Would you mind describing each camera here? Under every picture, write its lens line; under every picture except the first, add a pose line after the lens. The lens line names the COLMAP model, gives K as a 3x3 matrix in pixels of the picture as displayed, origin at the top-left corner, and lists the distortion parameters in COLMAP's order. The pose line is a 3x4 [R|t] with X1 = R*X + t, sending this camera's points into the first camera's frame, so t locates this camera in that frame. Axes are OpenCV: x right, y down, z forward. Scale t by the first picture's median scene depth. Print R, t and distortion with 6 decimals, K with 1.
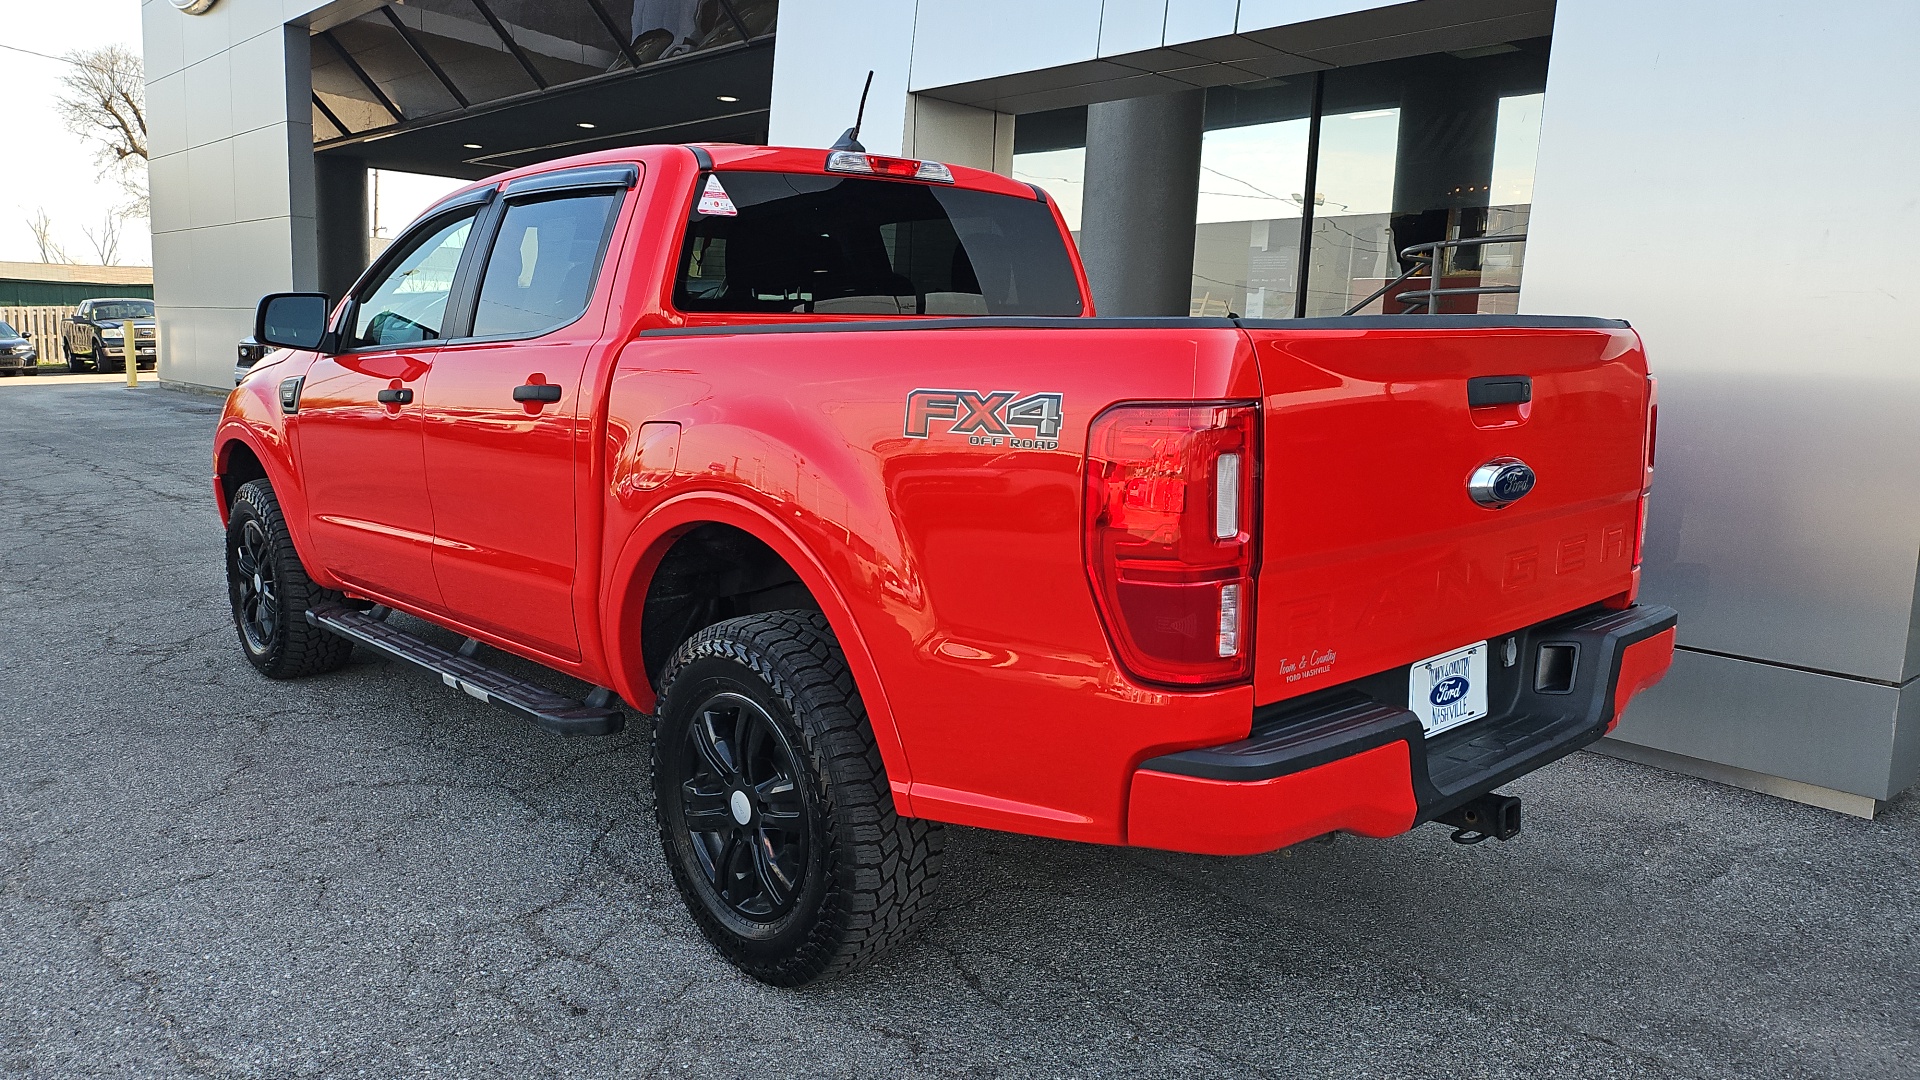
lens RADIAL K [[1400.3, 0, 956.8], [0, 1400.3, 542.0], [0, 0, 1]] dist [-0.004322, -0.004903]
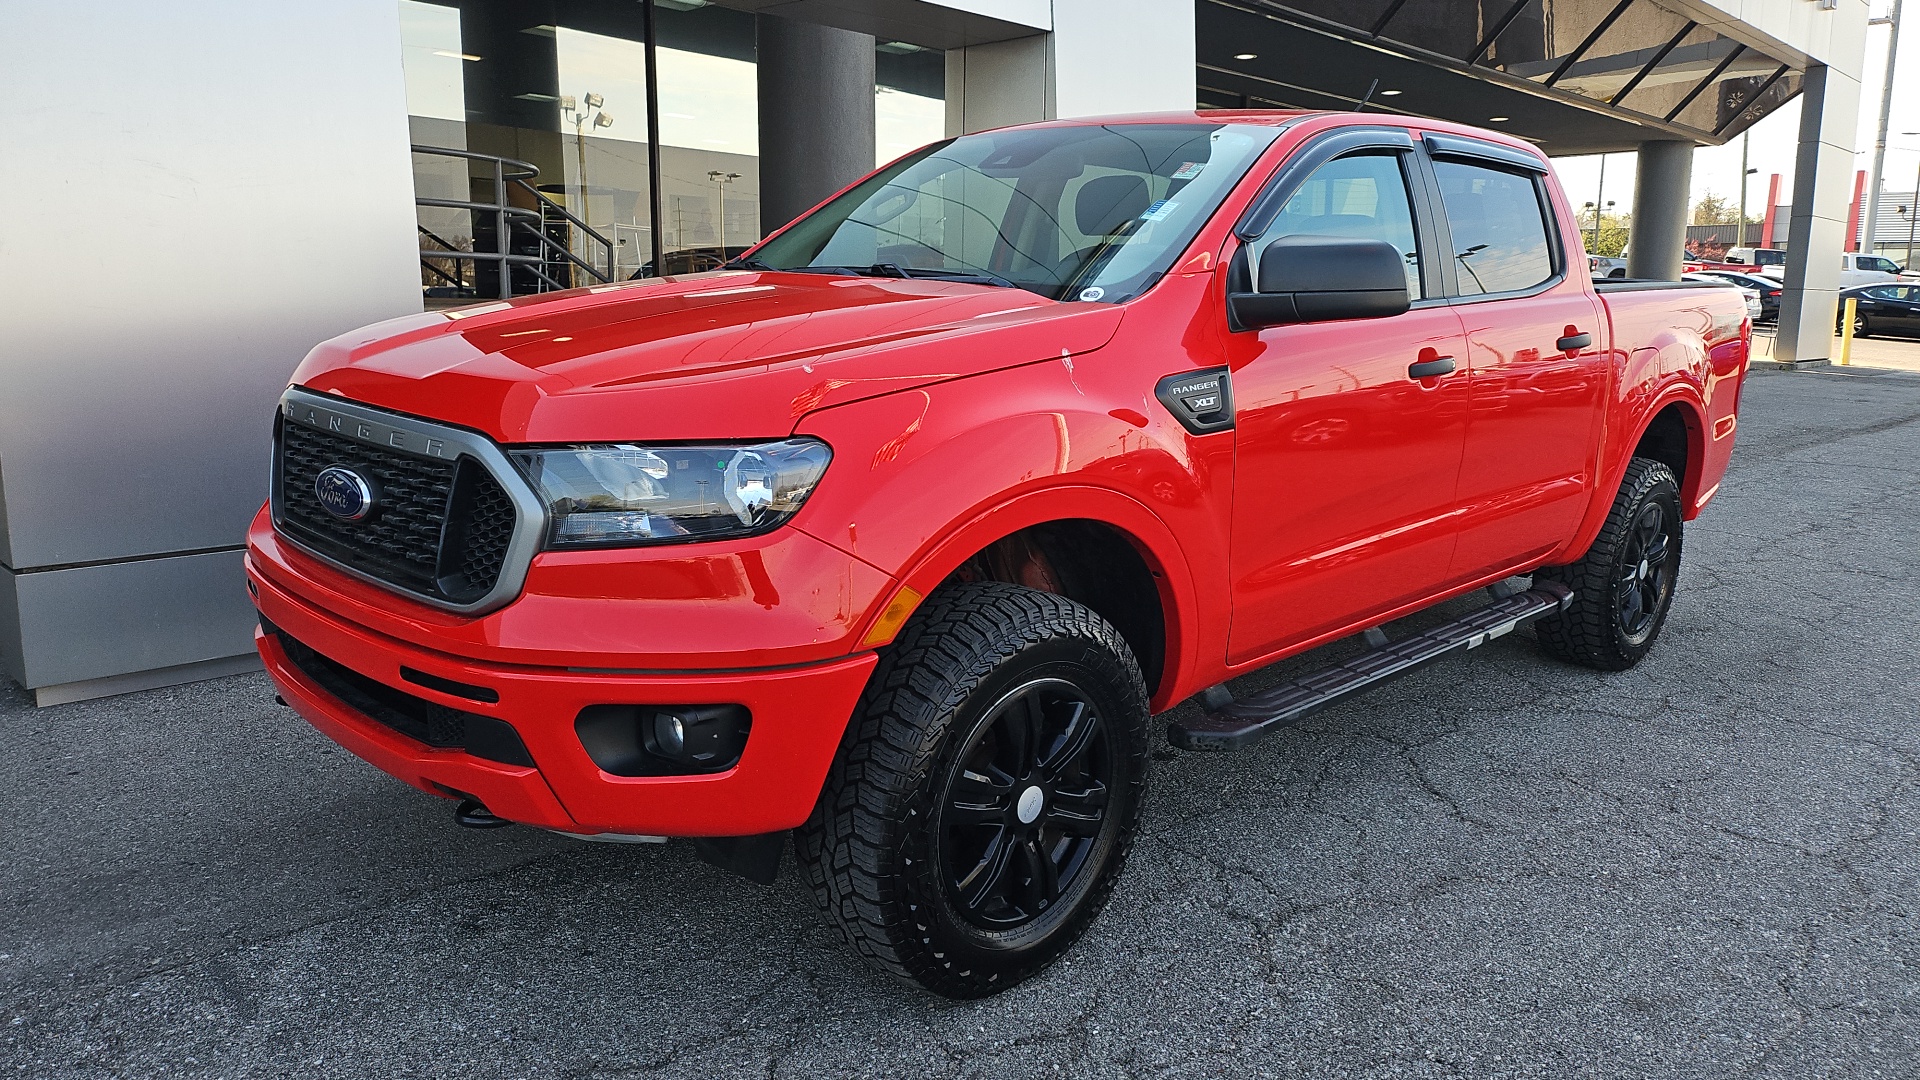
lens RADIAL K [[1457.6, 0, 961.4], [0, 1457.6, 512.4], [0, 0, 1]] dist [0.001272, -0.001848]
pose [[-0.087166, -0.181128, 0.979589, -1.537647], [0.121455, 0.974064, 0.190914, -0.269413], [-0.988762, 0.135617, -0.062907, 1.631785]]
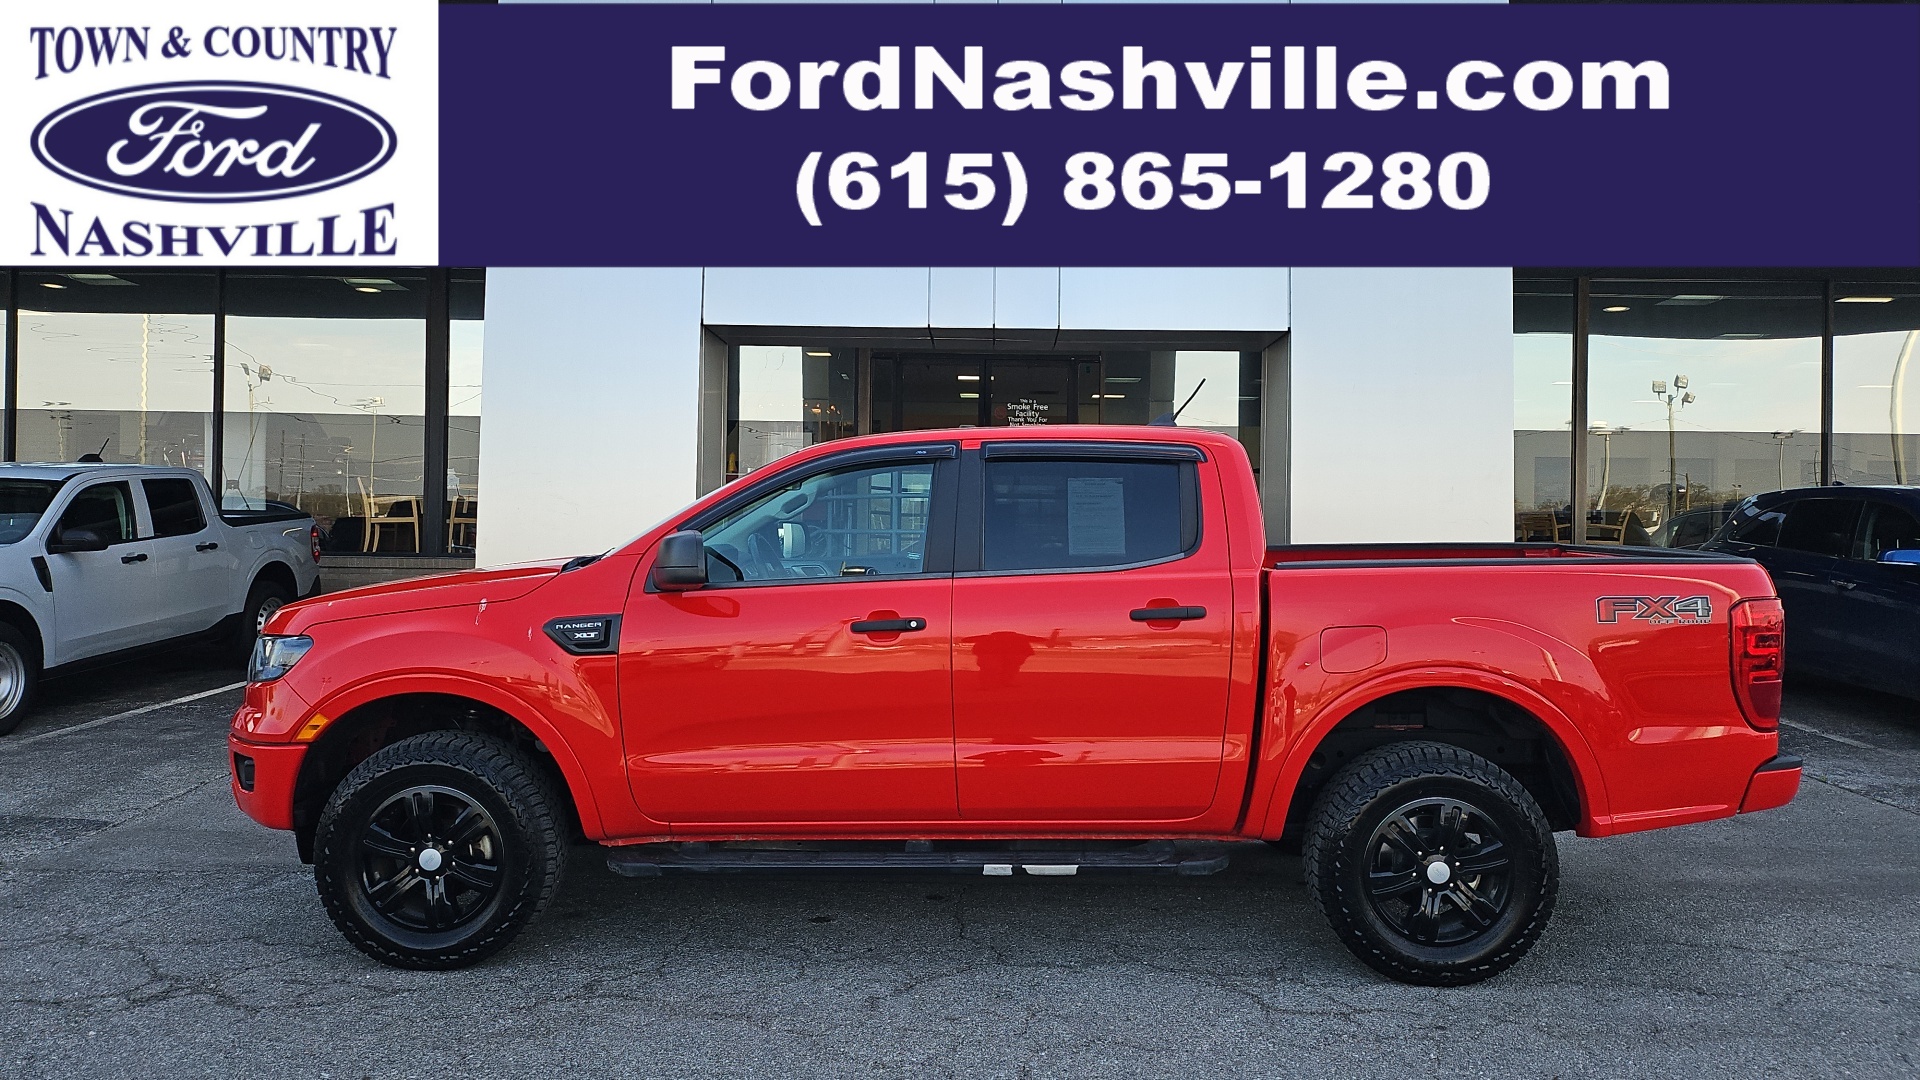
lens RADIAL K [[1390.6, 0, 960.0], [0, 1390.6, 540.0], [0, 0, 1]] dist [0.002956, -0.006366]
pose [[0.689623, -0.016203, 0.723987, -1.385983], [0.109468, 0.990594, -0.082102, -0.089761], [-0.715847, 0.135872, 0.684910, 0.240444]]
